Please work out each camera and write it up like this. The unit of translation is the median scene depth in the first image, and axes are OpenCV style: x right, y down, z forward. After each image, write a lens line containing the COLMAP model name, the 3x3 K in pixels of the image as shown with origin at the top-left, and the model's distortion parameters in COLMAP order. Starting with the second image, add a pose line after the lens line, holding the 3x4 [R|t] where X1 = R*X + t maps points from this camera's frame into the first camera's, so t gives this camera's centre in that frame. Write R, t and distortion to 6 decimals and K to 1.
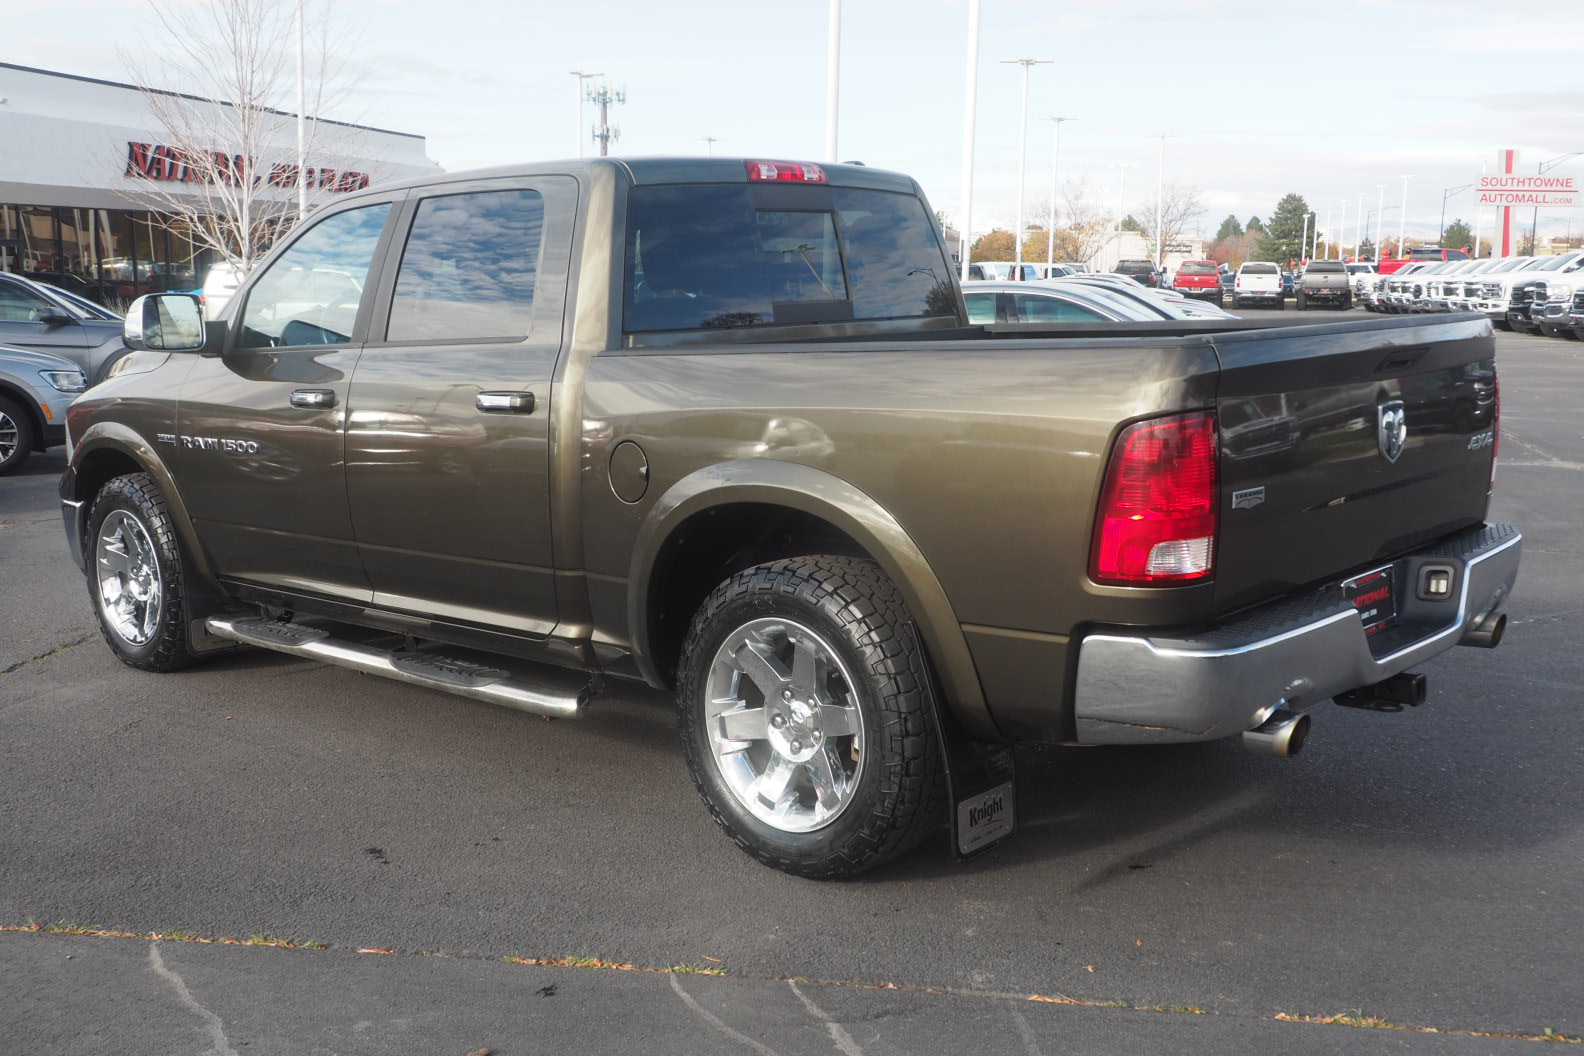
lens RADIAL K [[1601.1, 0, 792.0], [0, 1601.1, 528.0], [0, 0, 1]] dist [-0.004633, -0.002760]
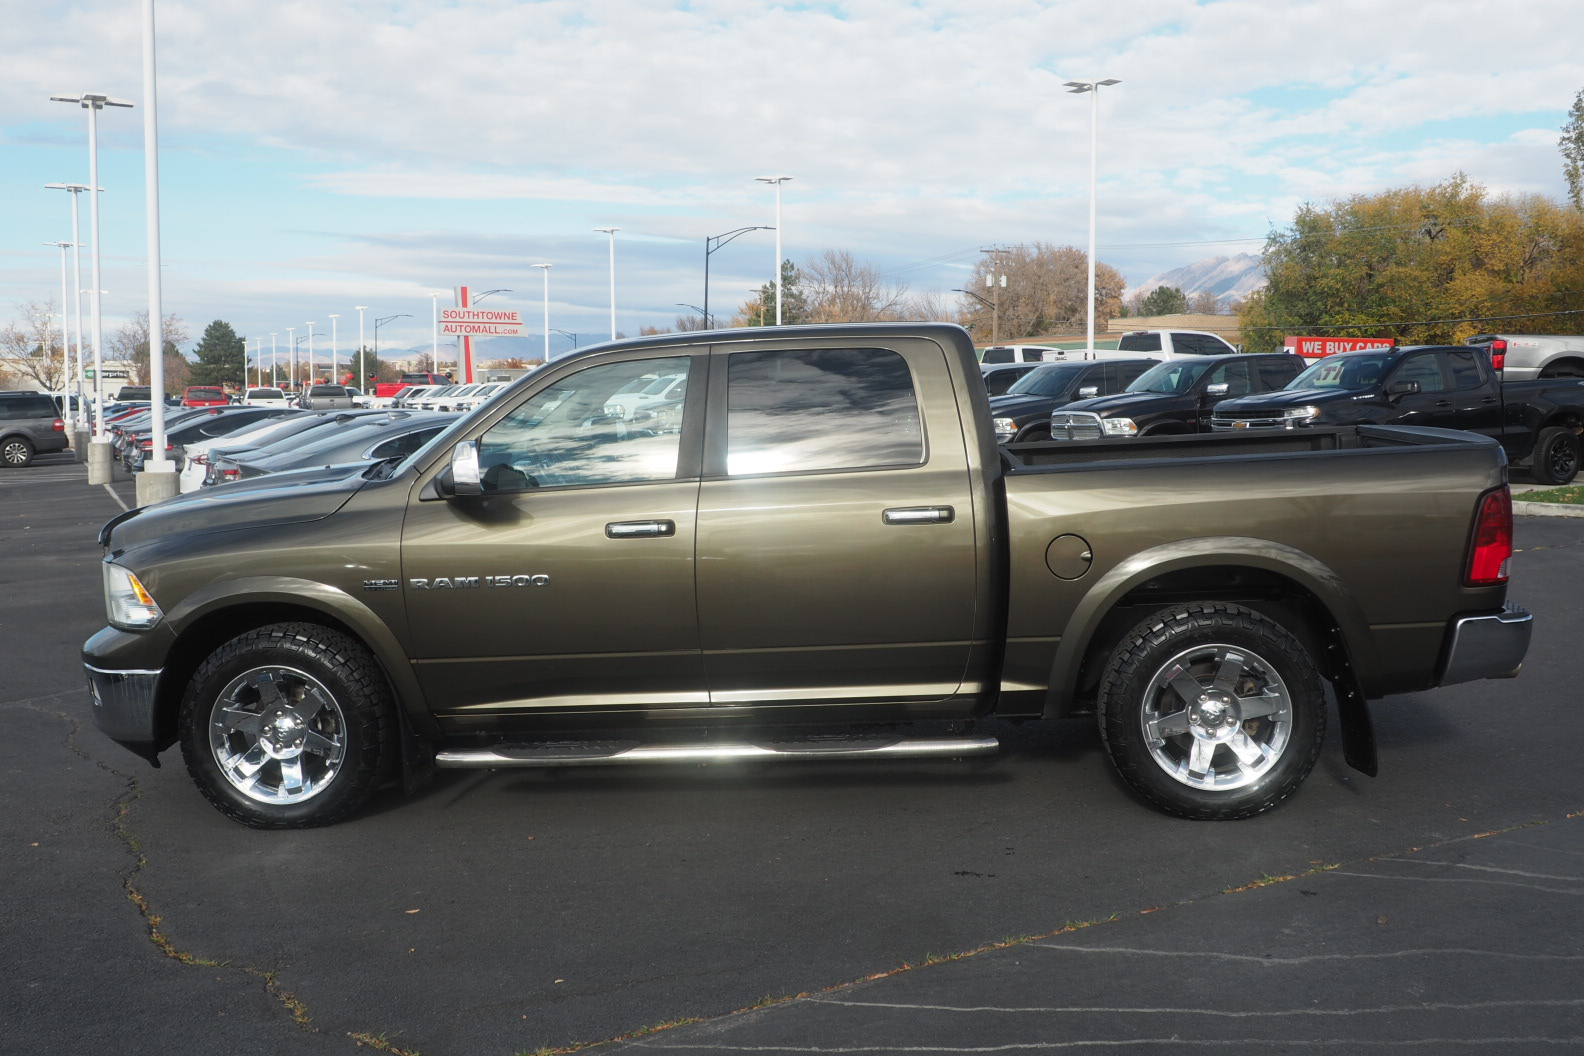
lens RADIAL K [[1534.8, 0, 792.0], [0, 1534.8, 528.0], [0, 0, 1]] dist [0.000089, -0.001948]
pose [[0.796986, -0.066826, 0.600289, -0.741204], [0.110053, 0.993290, -0.035538, -0.026972], [-0.593887, 0.094387, 0.798993, 0.061192]]
